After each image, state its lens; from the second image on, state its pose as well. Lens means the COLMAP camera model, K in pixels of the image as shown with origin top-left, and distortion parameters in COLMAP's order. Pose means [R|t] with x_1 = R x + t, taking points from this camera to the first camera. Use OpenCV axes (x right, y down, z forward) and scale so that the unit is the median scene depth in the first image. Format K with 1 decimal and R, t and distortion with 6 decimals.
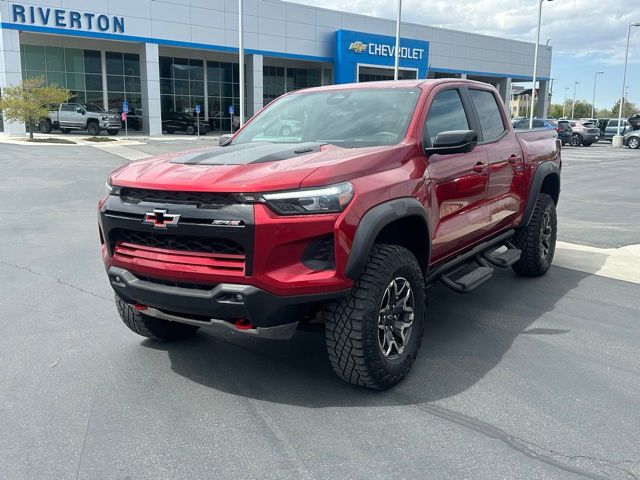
lens RADIAL K [[640.2, 0, 316.0], [0, 640.2, 241.2], [0, 0, 1]] dist [0.162614, -0.311962]
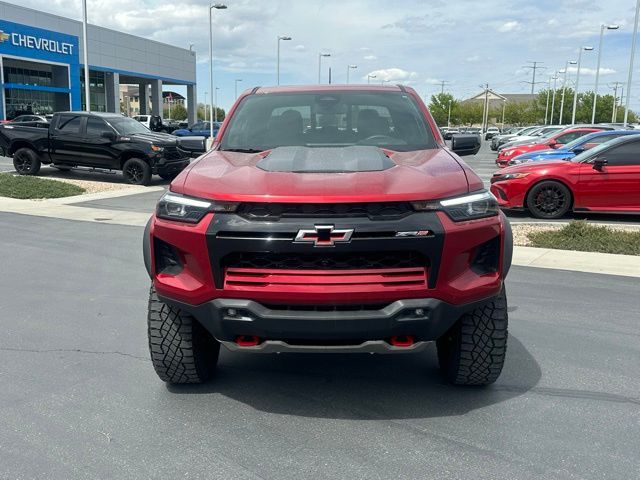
lens RADIAL K [[640.2, 0, 316.0], [0, 640.2, 241.2], [0, 0, 1]] dist [0.162614, -0.311962]
pose [[0.857255, -0.082603, 0.508224, -0.637378], [0.083111, 0.996303, 0.021742, -0.043519], [-0.508141, 0.023600, 0.860951, 0.236079]]
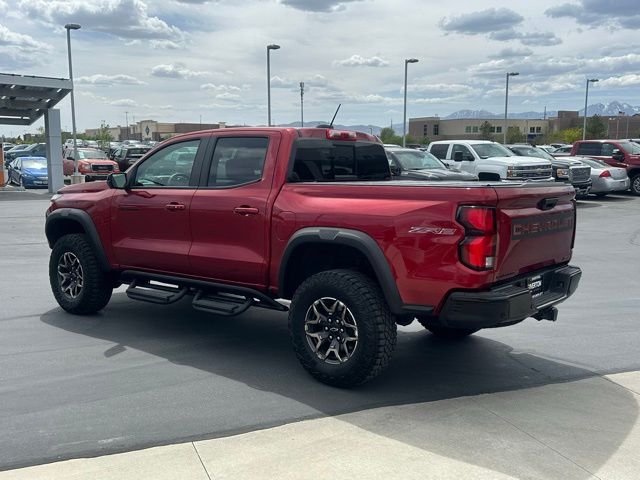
lens RADIAL K [[640.2, 0, 316.0], [0, 640.2, 241.2], [0, 0, 1]] dist [0.162614, -0.311962]
pose [[-0.111266, 0.127785, -0.985541, 1.811870], [-0.180715, 0.972563, 0.146504, -0.357592], [0.977222, 0.194403, -0.085121, 1.798632]]
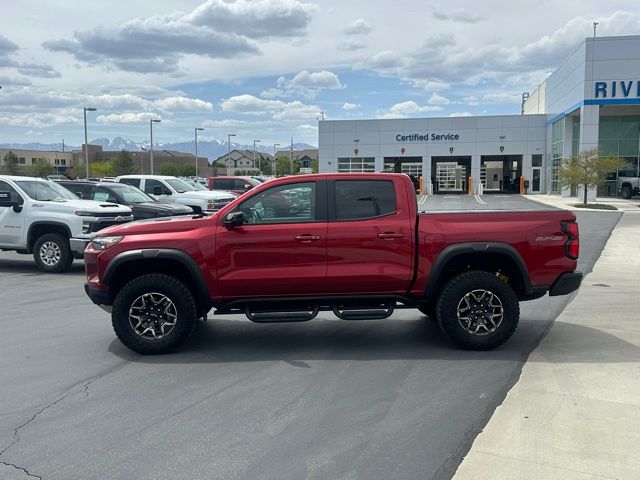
lens RADIAL K [[640.2, 0, 316.0], [0, 640.2, 241.2], [0, 0, 1]] dist [0.162614, -0.311962]
pose [[0.571100, 0.063928, -0.818388, 1.831006], [-0.141583, 0.989693, -0.021492, -0.110125], [0.808579, 0.128143, 0.574265, 0.311773]]
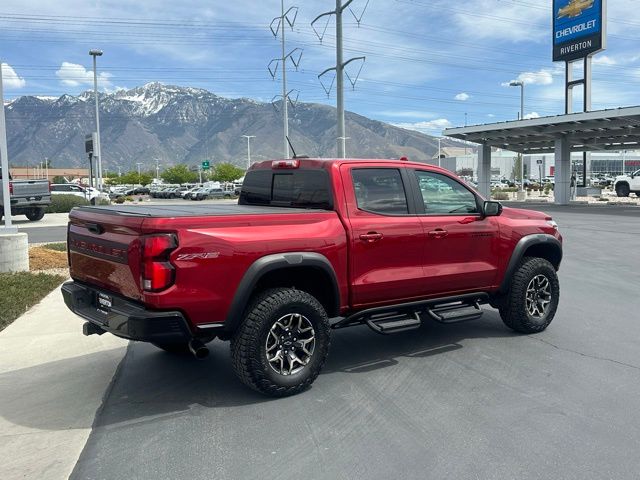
lens RADIAL K [[640.2, 0, 316.0], [0, 640.2, 241.2], [0, 0, 1]] dist [0.162614, -0.311962]
pose [[-0.949421, -0.017605, 0.313511, -0.286618], [0.065989, 0.964944, 0.254024, -0.607557], [-0.306993, 0.261864, -0.914977, 3.188115]]
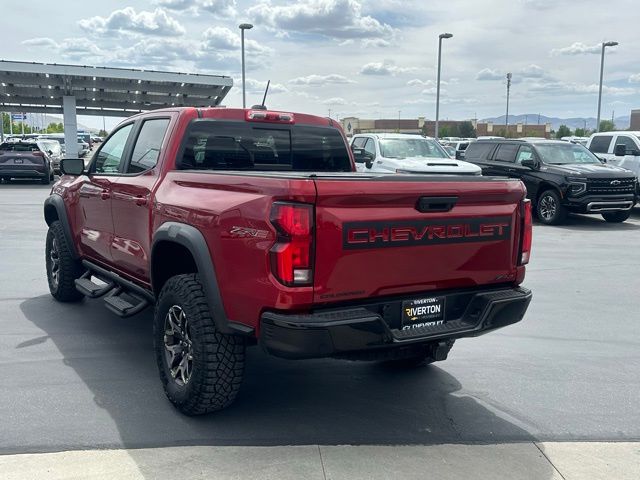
lens RADIAL K [[640.2, 0, 316.0], [0, 640.2, 241.2], [0, 0, 1]] dist [0.162614, -0.311962]
pose [[-0.410783, 0.120621, -0.903719, 1.450455], [-0.174548, 0.962471, 0.207803, -0.433360], [0.894869, 0.243104, -0.374312, 2.303096]]
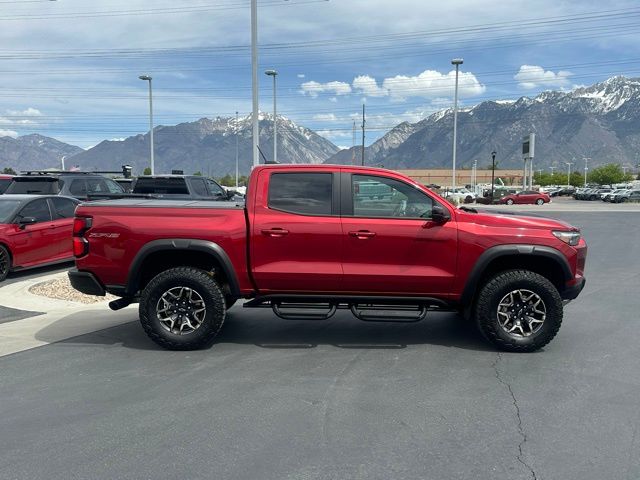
lens RADIAL K [[640.2, 0, 316.0], [0, 640.2, 241.2], [0, 0, 1]] dist [0.162614, -0.311962]
pose [[-0.556690, -0.072798, 0.827524, -1.430233], [0.142830, 0.972931, 0.181674, -0.503577], [-0.818349, 0.219331, -0.531223, 2.611197]]
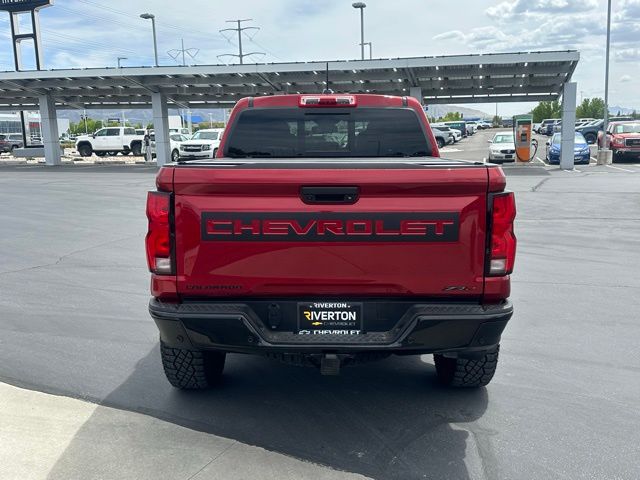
lens RADIAL K [[640.2, 0, 316.0], [0, 640.2, 241.2], [0, 0, 1]] dist [0.162614, -0.311962]
pose [[-0.848405, 0.099935, -0.519829, 0.985671], [-0.074723, 0.949575, 0.304506, -0.508525], [0.524048, 0.297187, -0.798157, 2.733971]]
